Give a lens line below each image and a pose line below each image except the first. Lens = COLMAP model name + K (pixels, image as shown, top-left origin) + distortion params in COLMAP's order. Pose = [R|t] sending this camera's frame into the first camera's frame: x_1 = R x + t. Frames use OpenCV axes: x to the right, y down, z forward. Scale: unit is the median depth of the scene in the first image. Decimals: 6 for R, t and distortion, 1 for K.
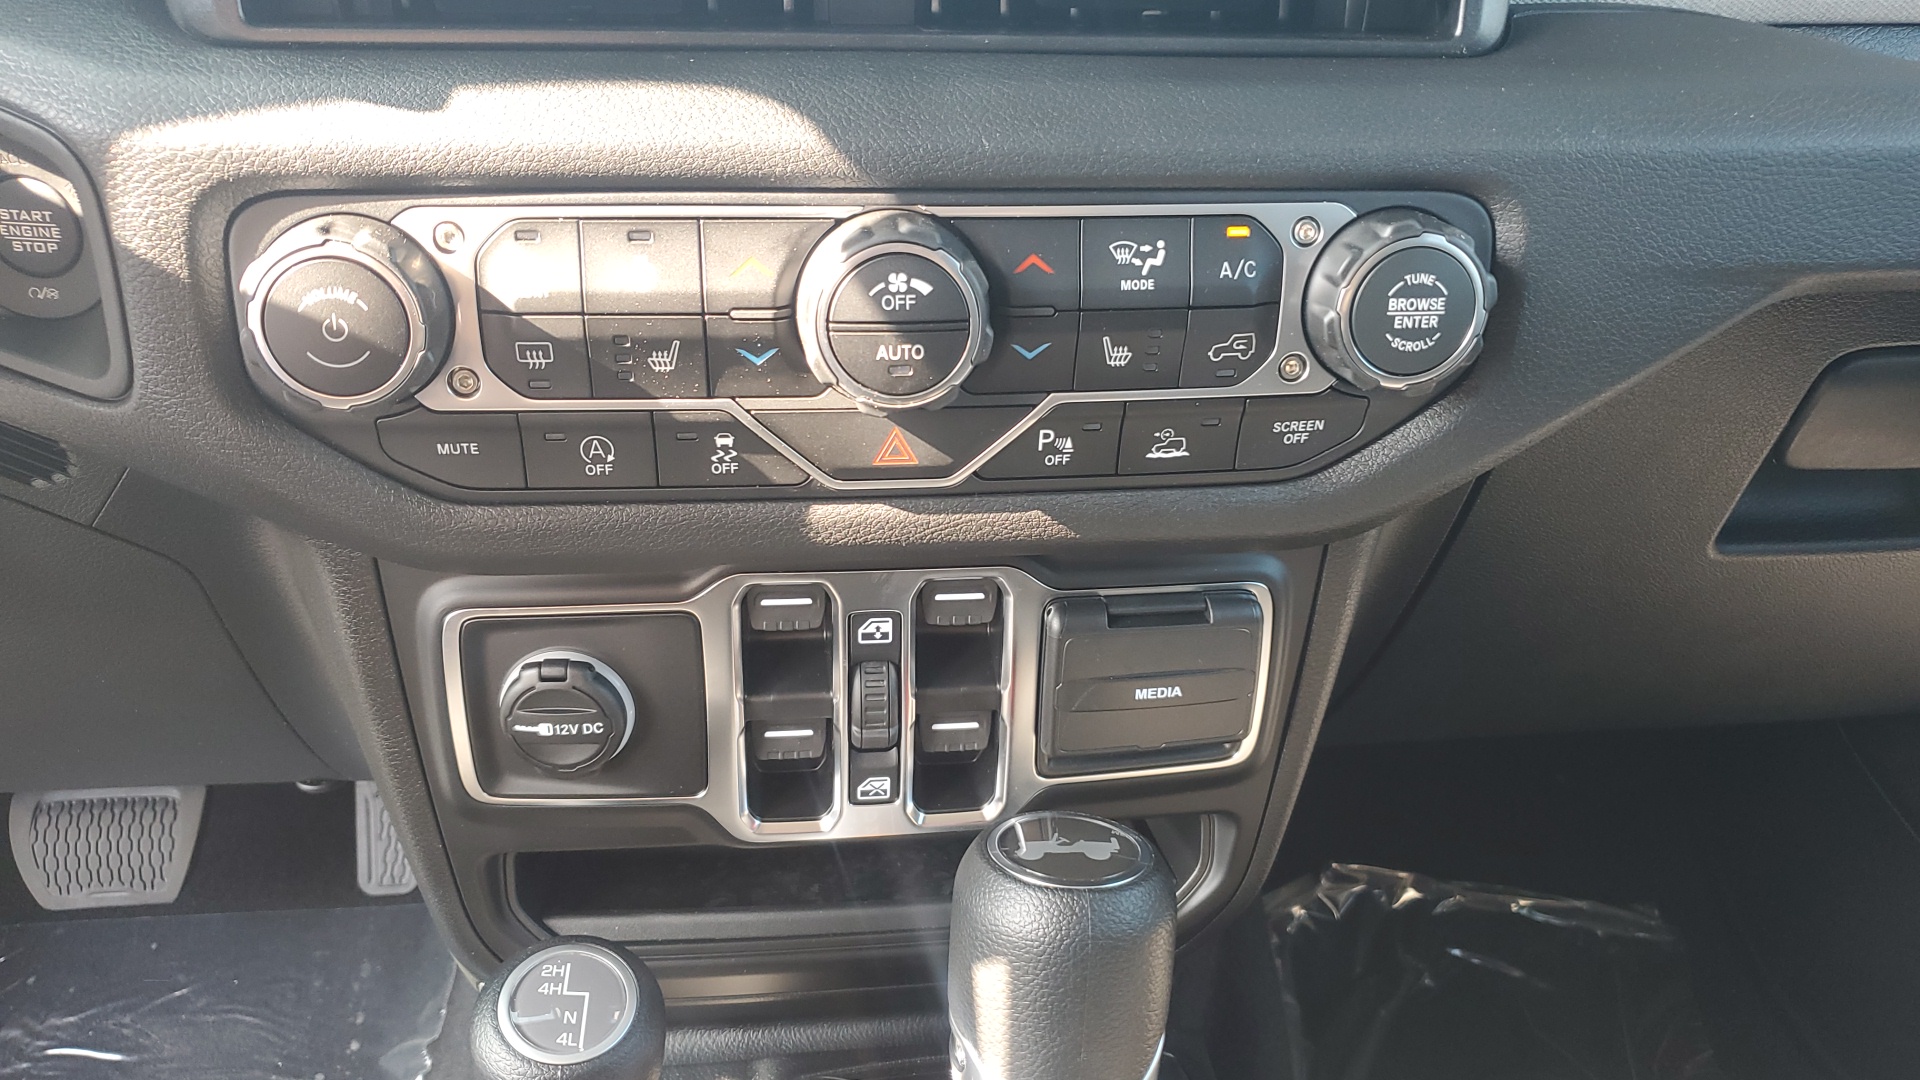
lens RADIAL K [[1449.9, 0, 960.0], [0, 1449.9, 540.0], [0, 0, 1]] dist [0.031898, 0.001903]
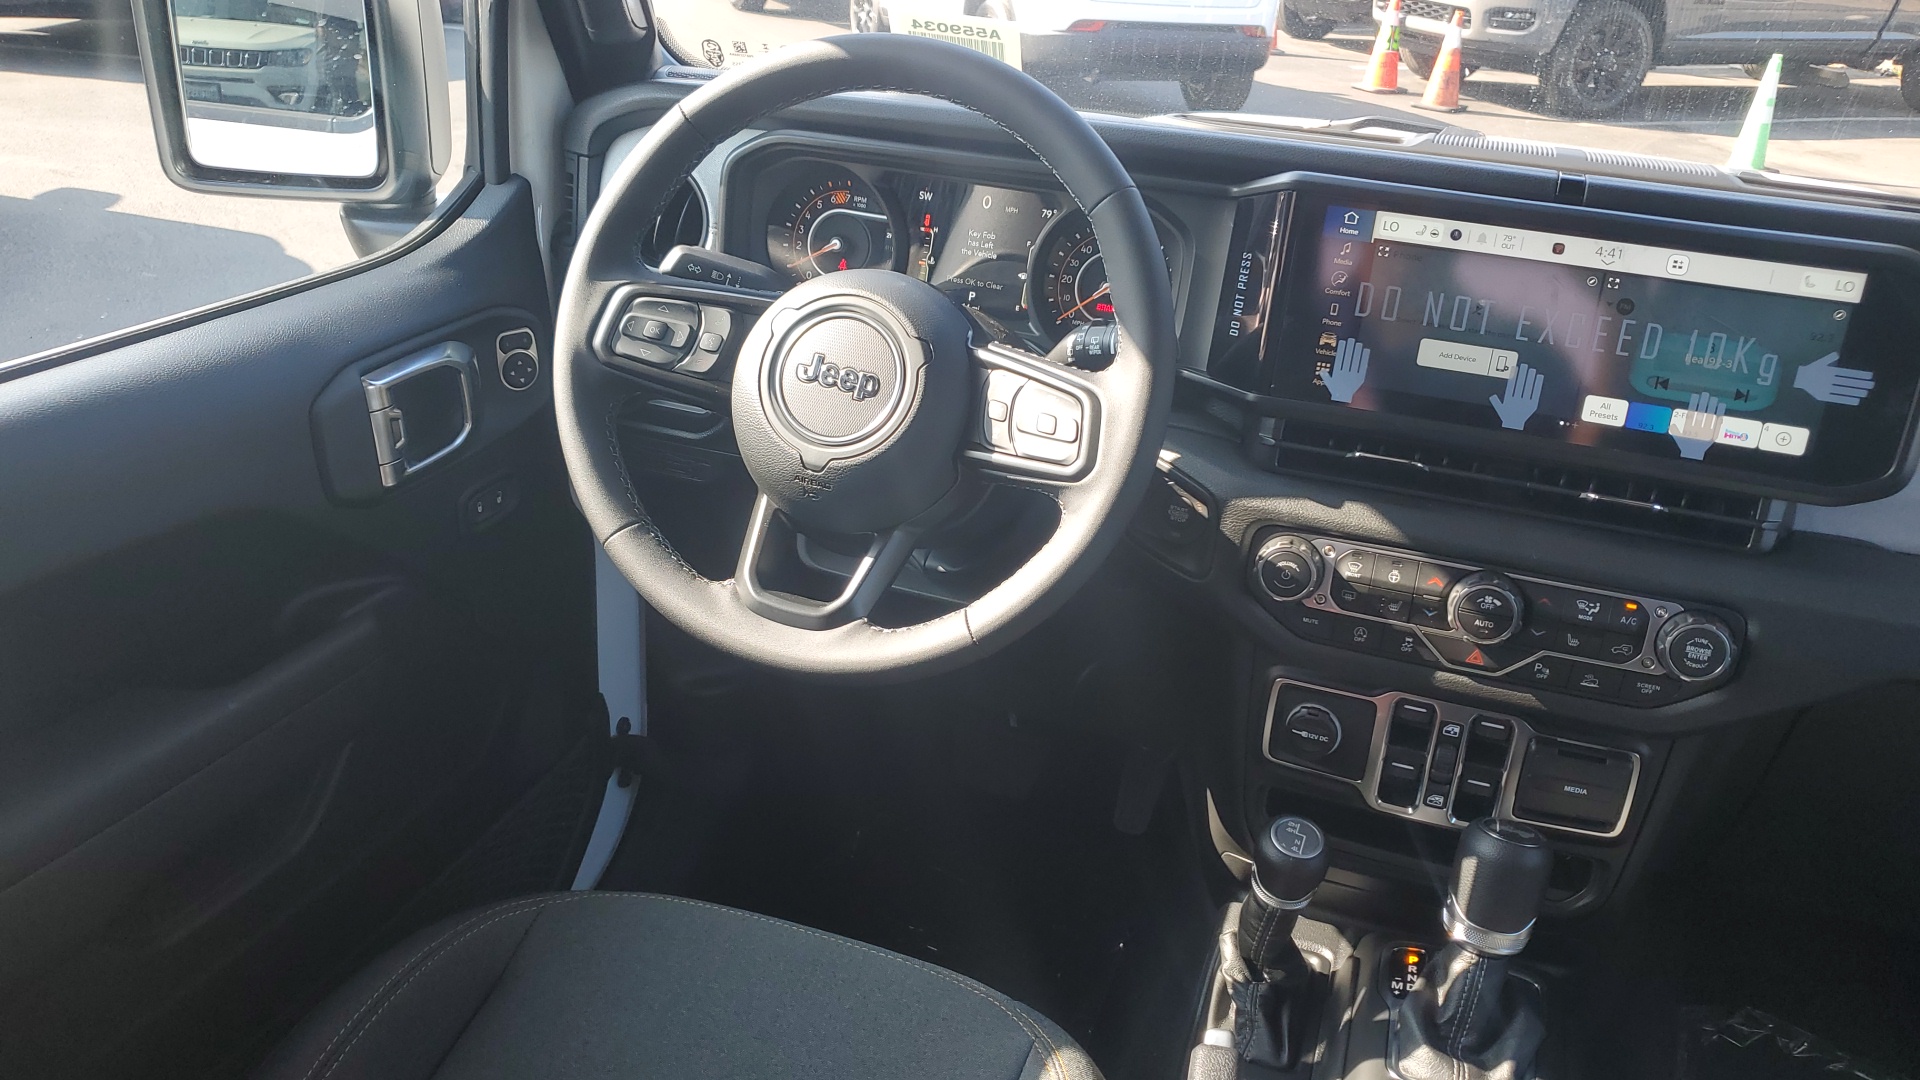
lens RADIAL K [[1512.8, 0, 990.4], [0, 1512.8, 548.3], [0, 0, 1]] dist [0.157217, -0.442742]
pose [[0.905469, 0.204674, -0.371800, 0.144138], [-0.235255, 0.971179, -0.038303, 0.054980], [0.353244, 0.122150, 0.927522, -1.818117]]
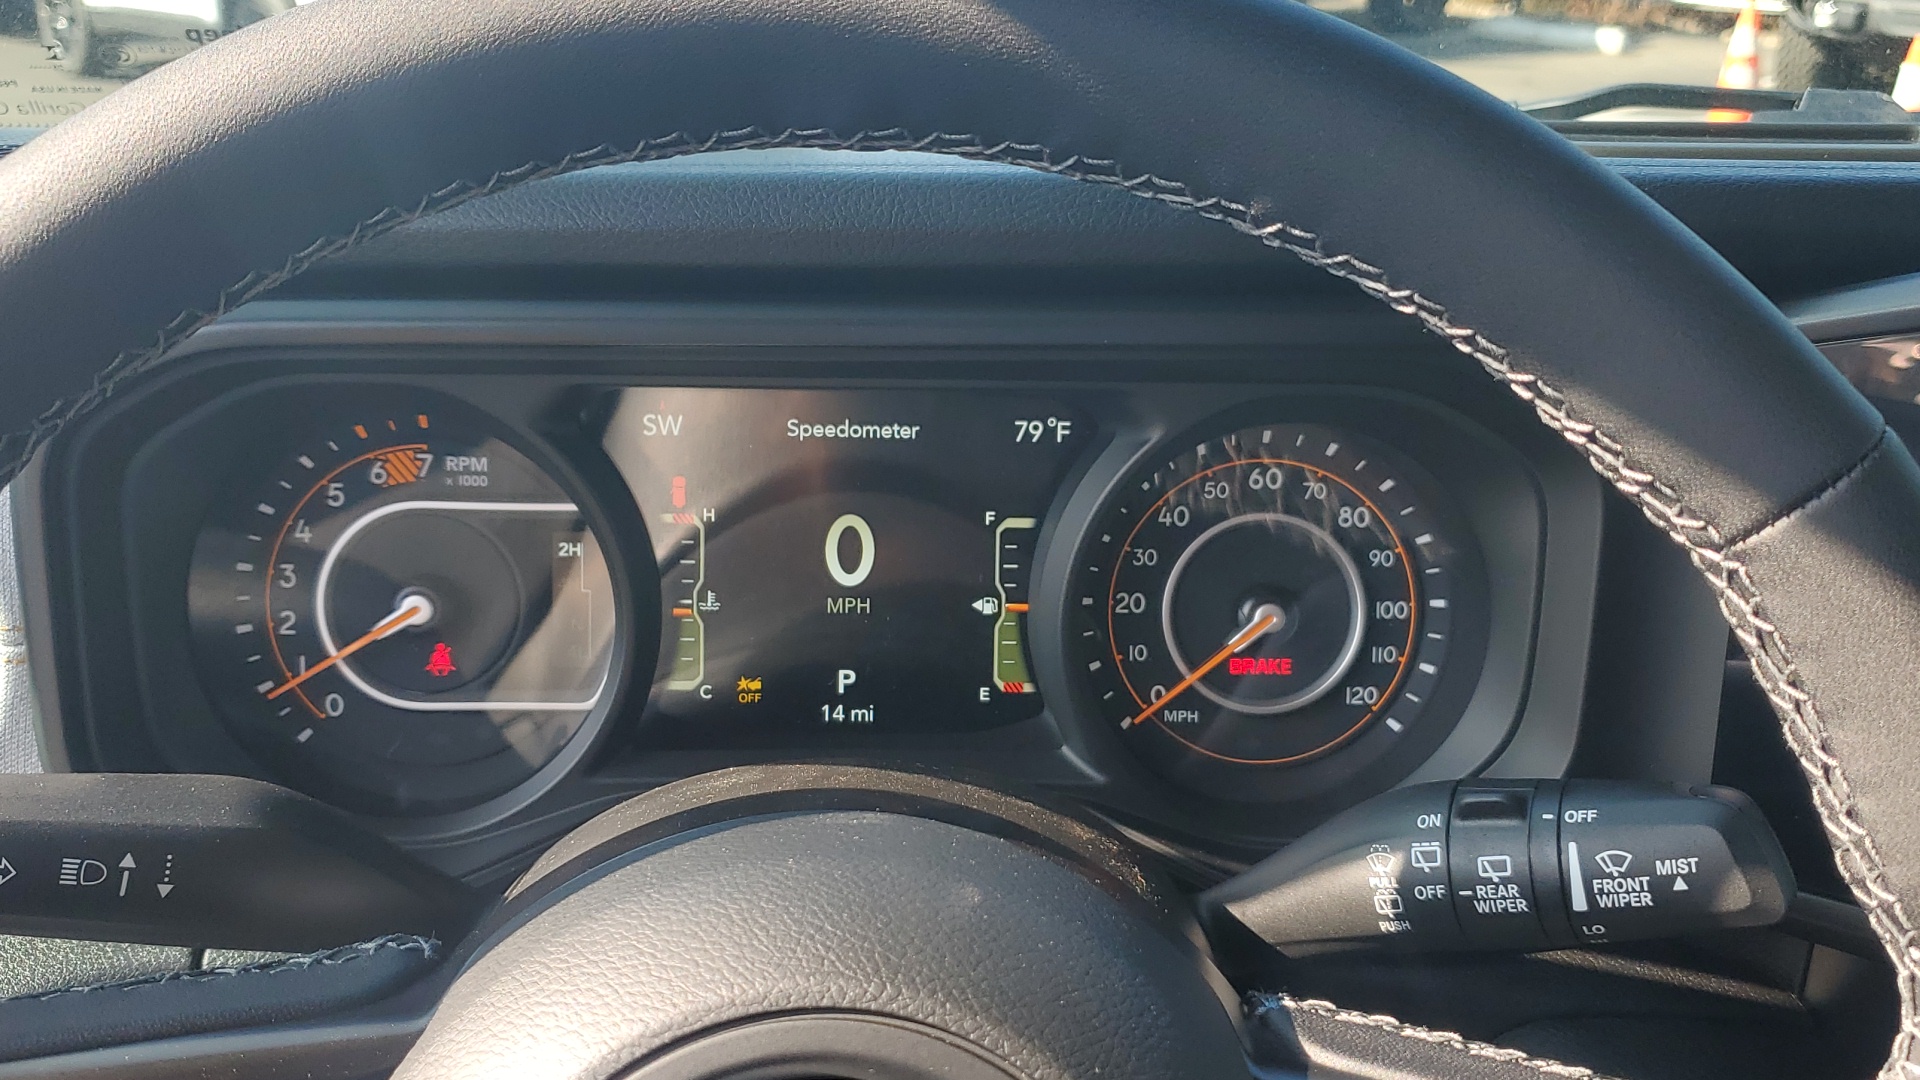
lens RADIAL K [[1861.0, 0, 960.0], [0, 1861.0, 540.0], [0, 0, 1]] dist [0.062808, -0.005744]
pose [[0.997678, 0.015961, -0.066212, -1.001395], [-0.024564, 0.991047, -0.131234, -0.493750], [0.063524, 0.132555, 0.989138, -0.314113]]
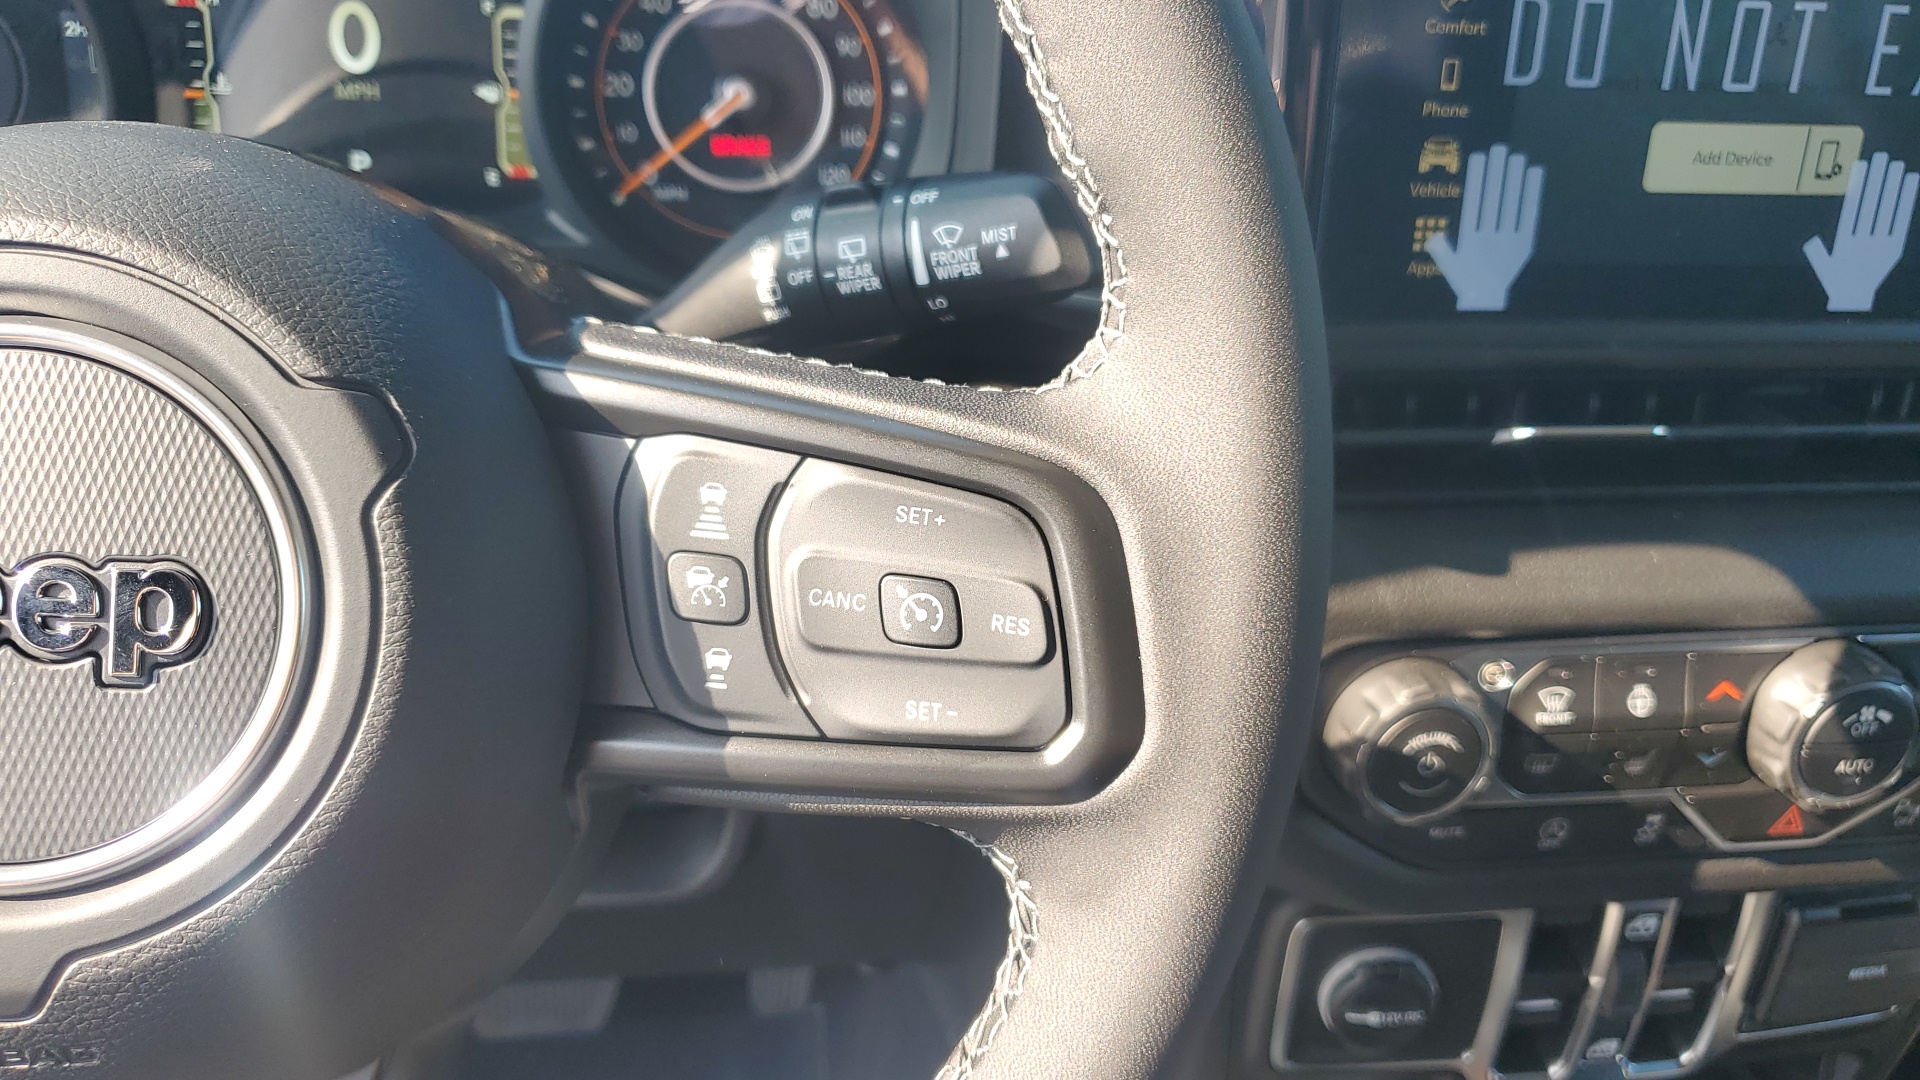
lens RADIAL K [[1517.7, 0, 960.0], [0, 1517.7, 540.0], [0, 0, 1]] dist [0.003645, -0.006405]
pose [[0.999085, 0.008757, 0.041871, -0.748607], [-0.009971, 0.999533, 0.028877, -0.310989], [-0.041599, -0.029268, 0.998706, -0.183035]]
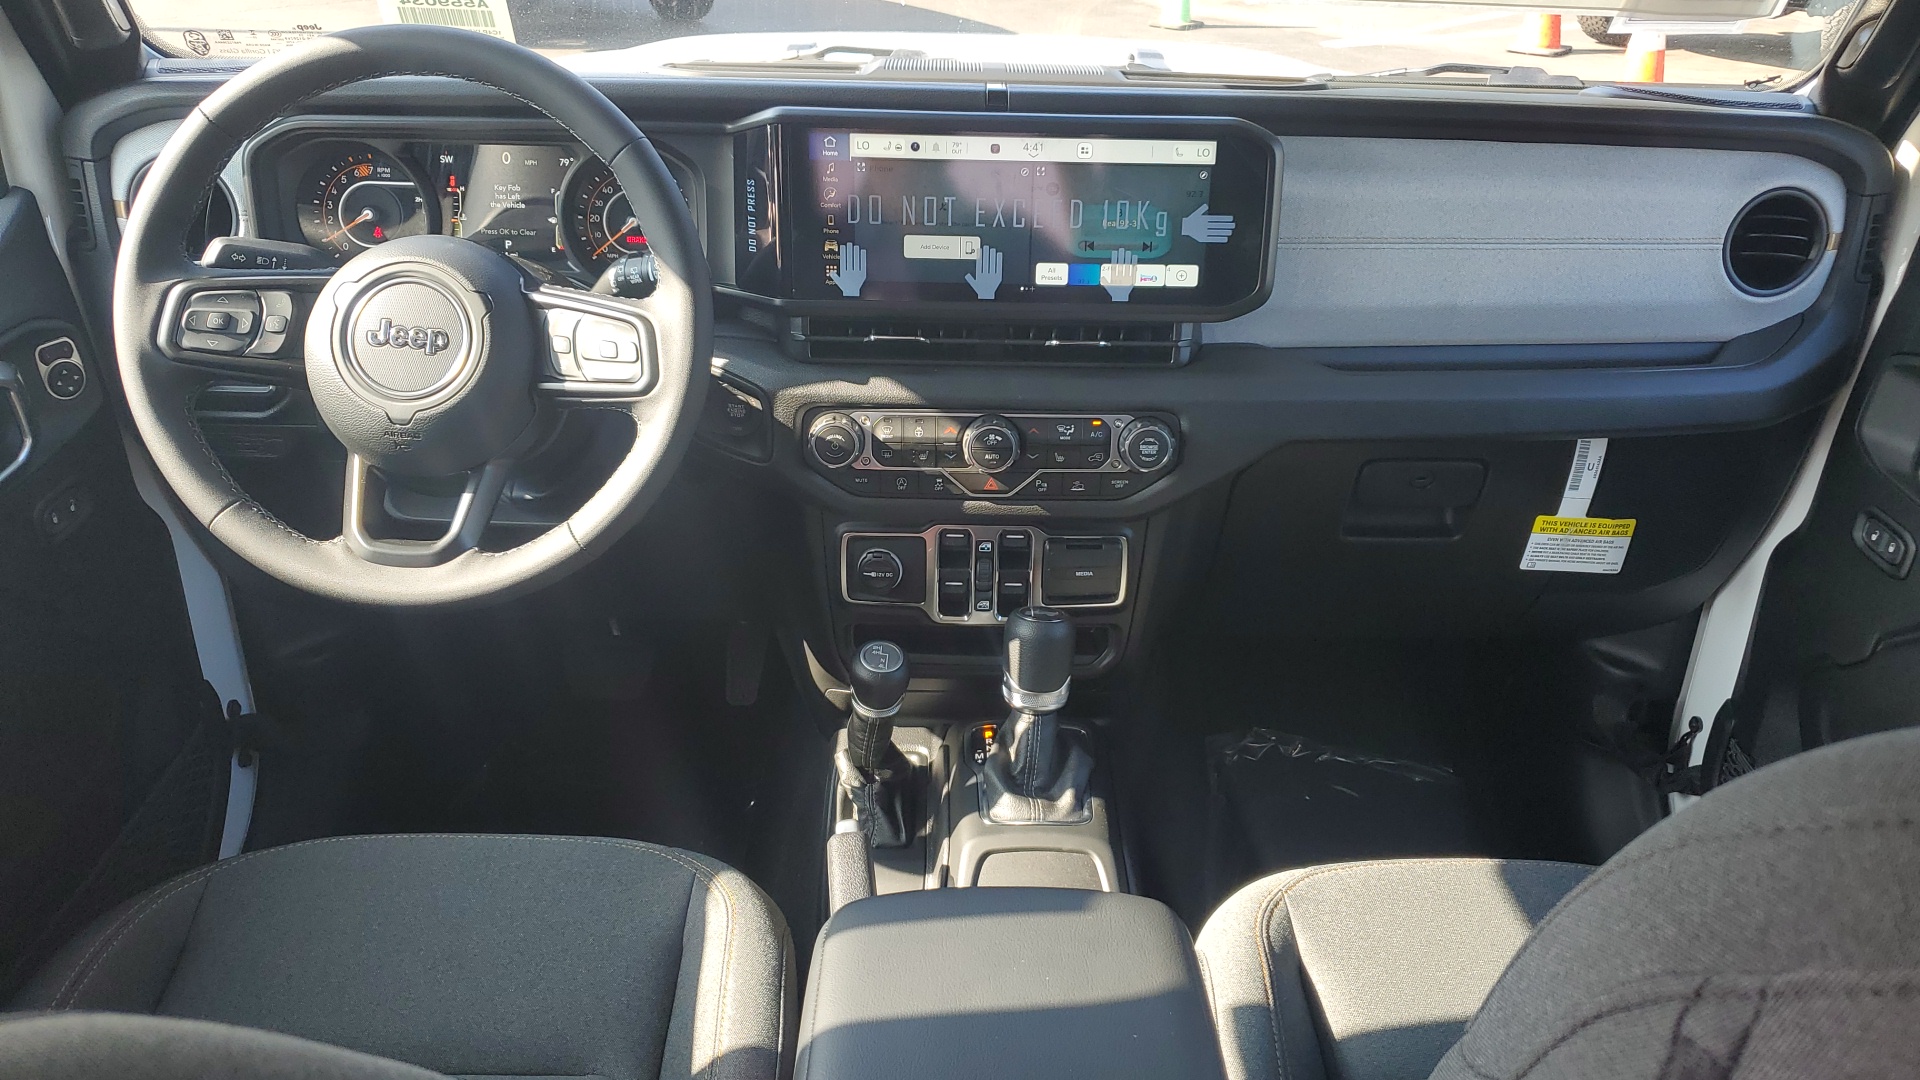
lens RADIAL K [[1512.8, 0, 990.4], [0, 1512.8, 548.3], [0, 0, 1]] dist [0.157217, -0.442742]
pose [[0.995064, 0.041400, -0.090182, 0.259176], [-0.042897, 0.998971, -0.014726, 0.126803], [0.089480, 0.018522, 0.995816, -2.320132]]
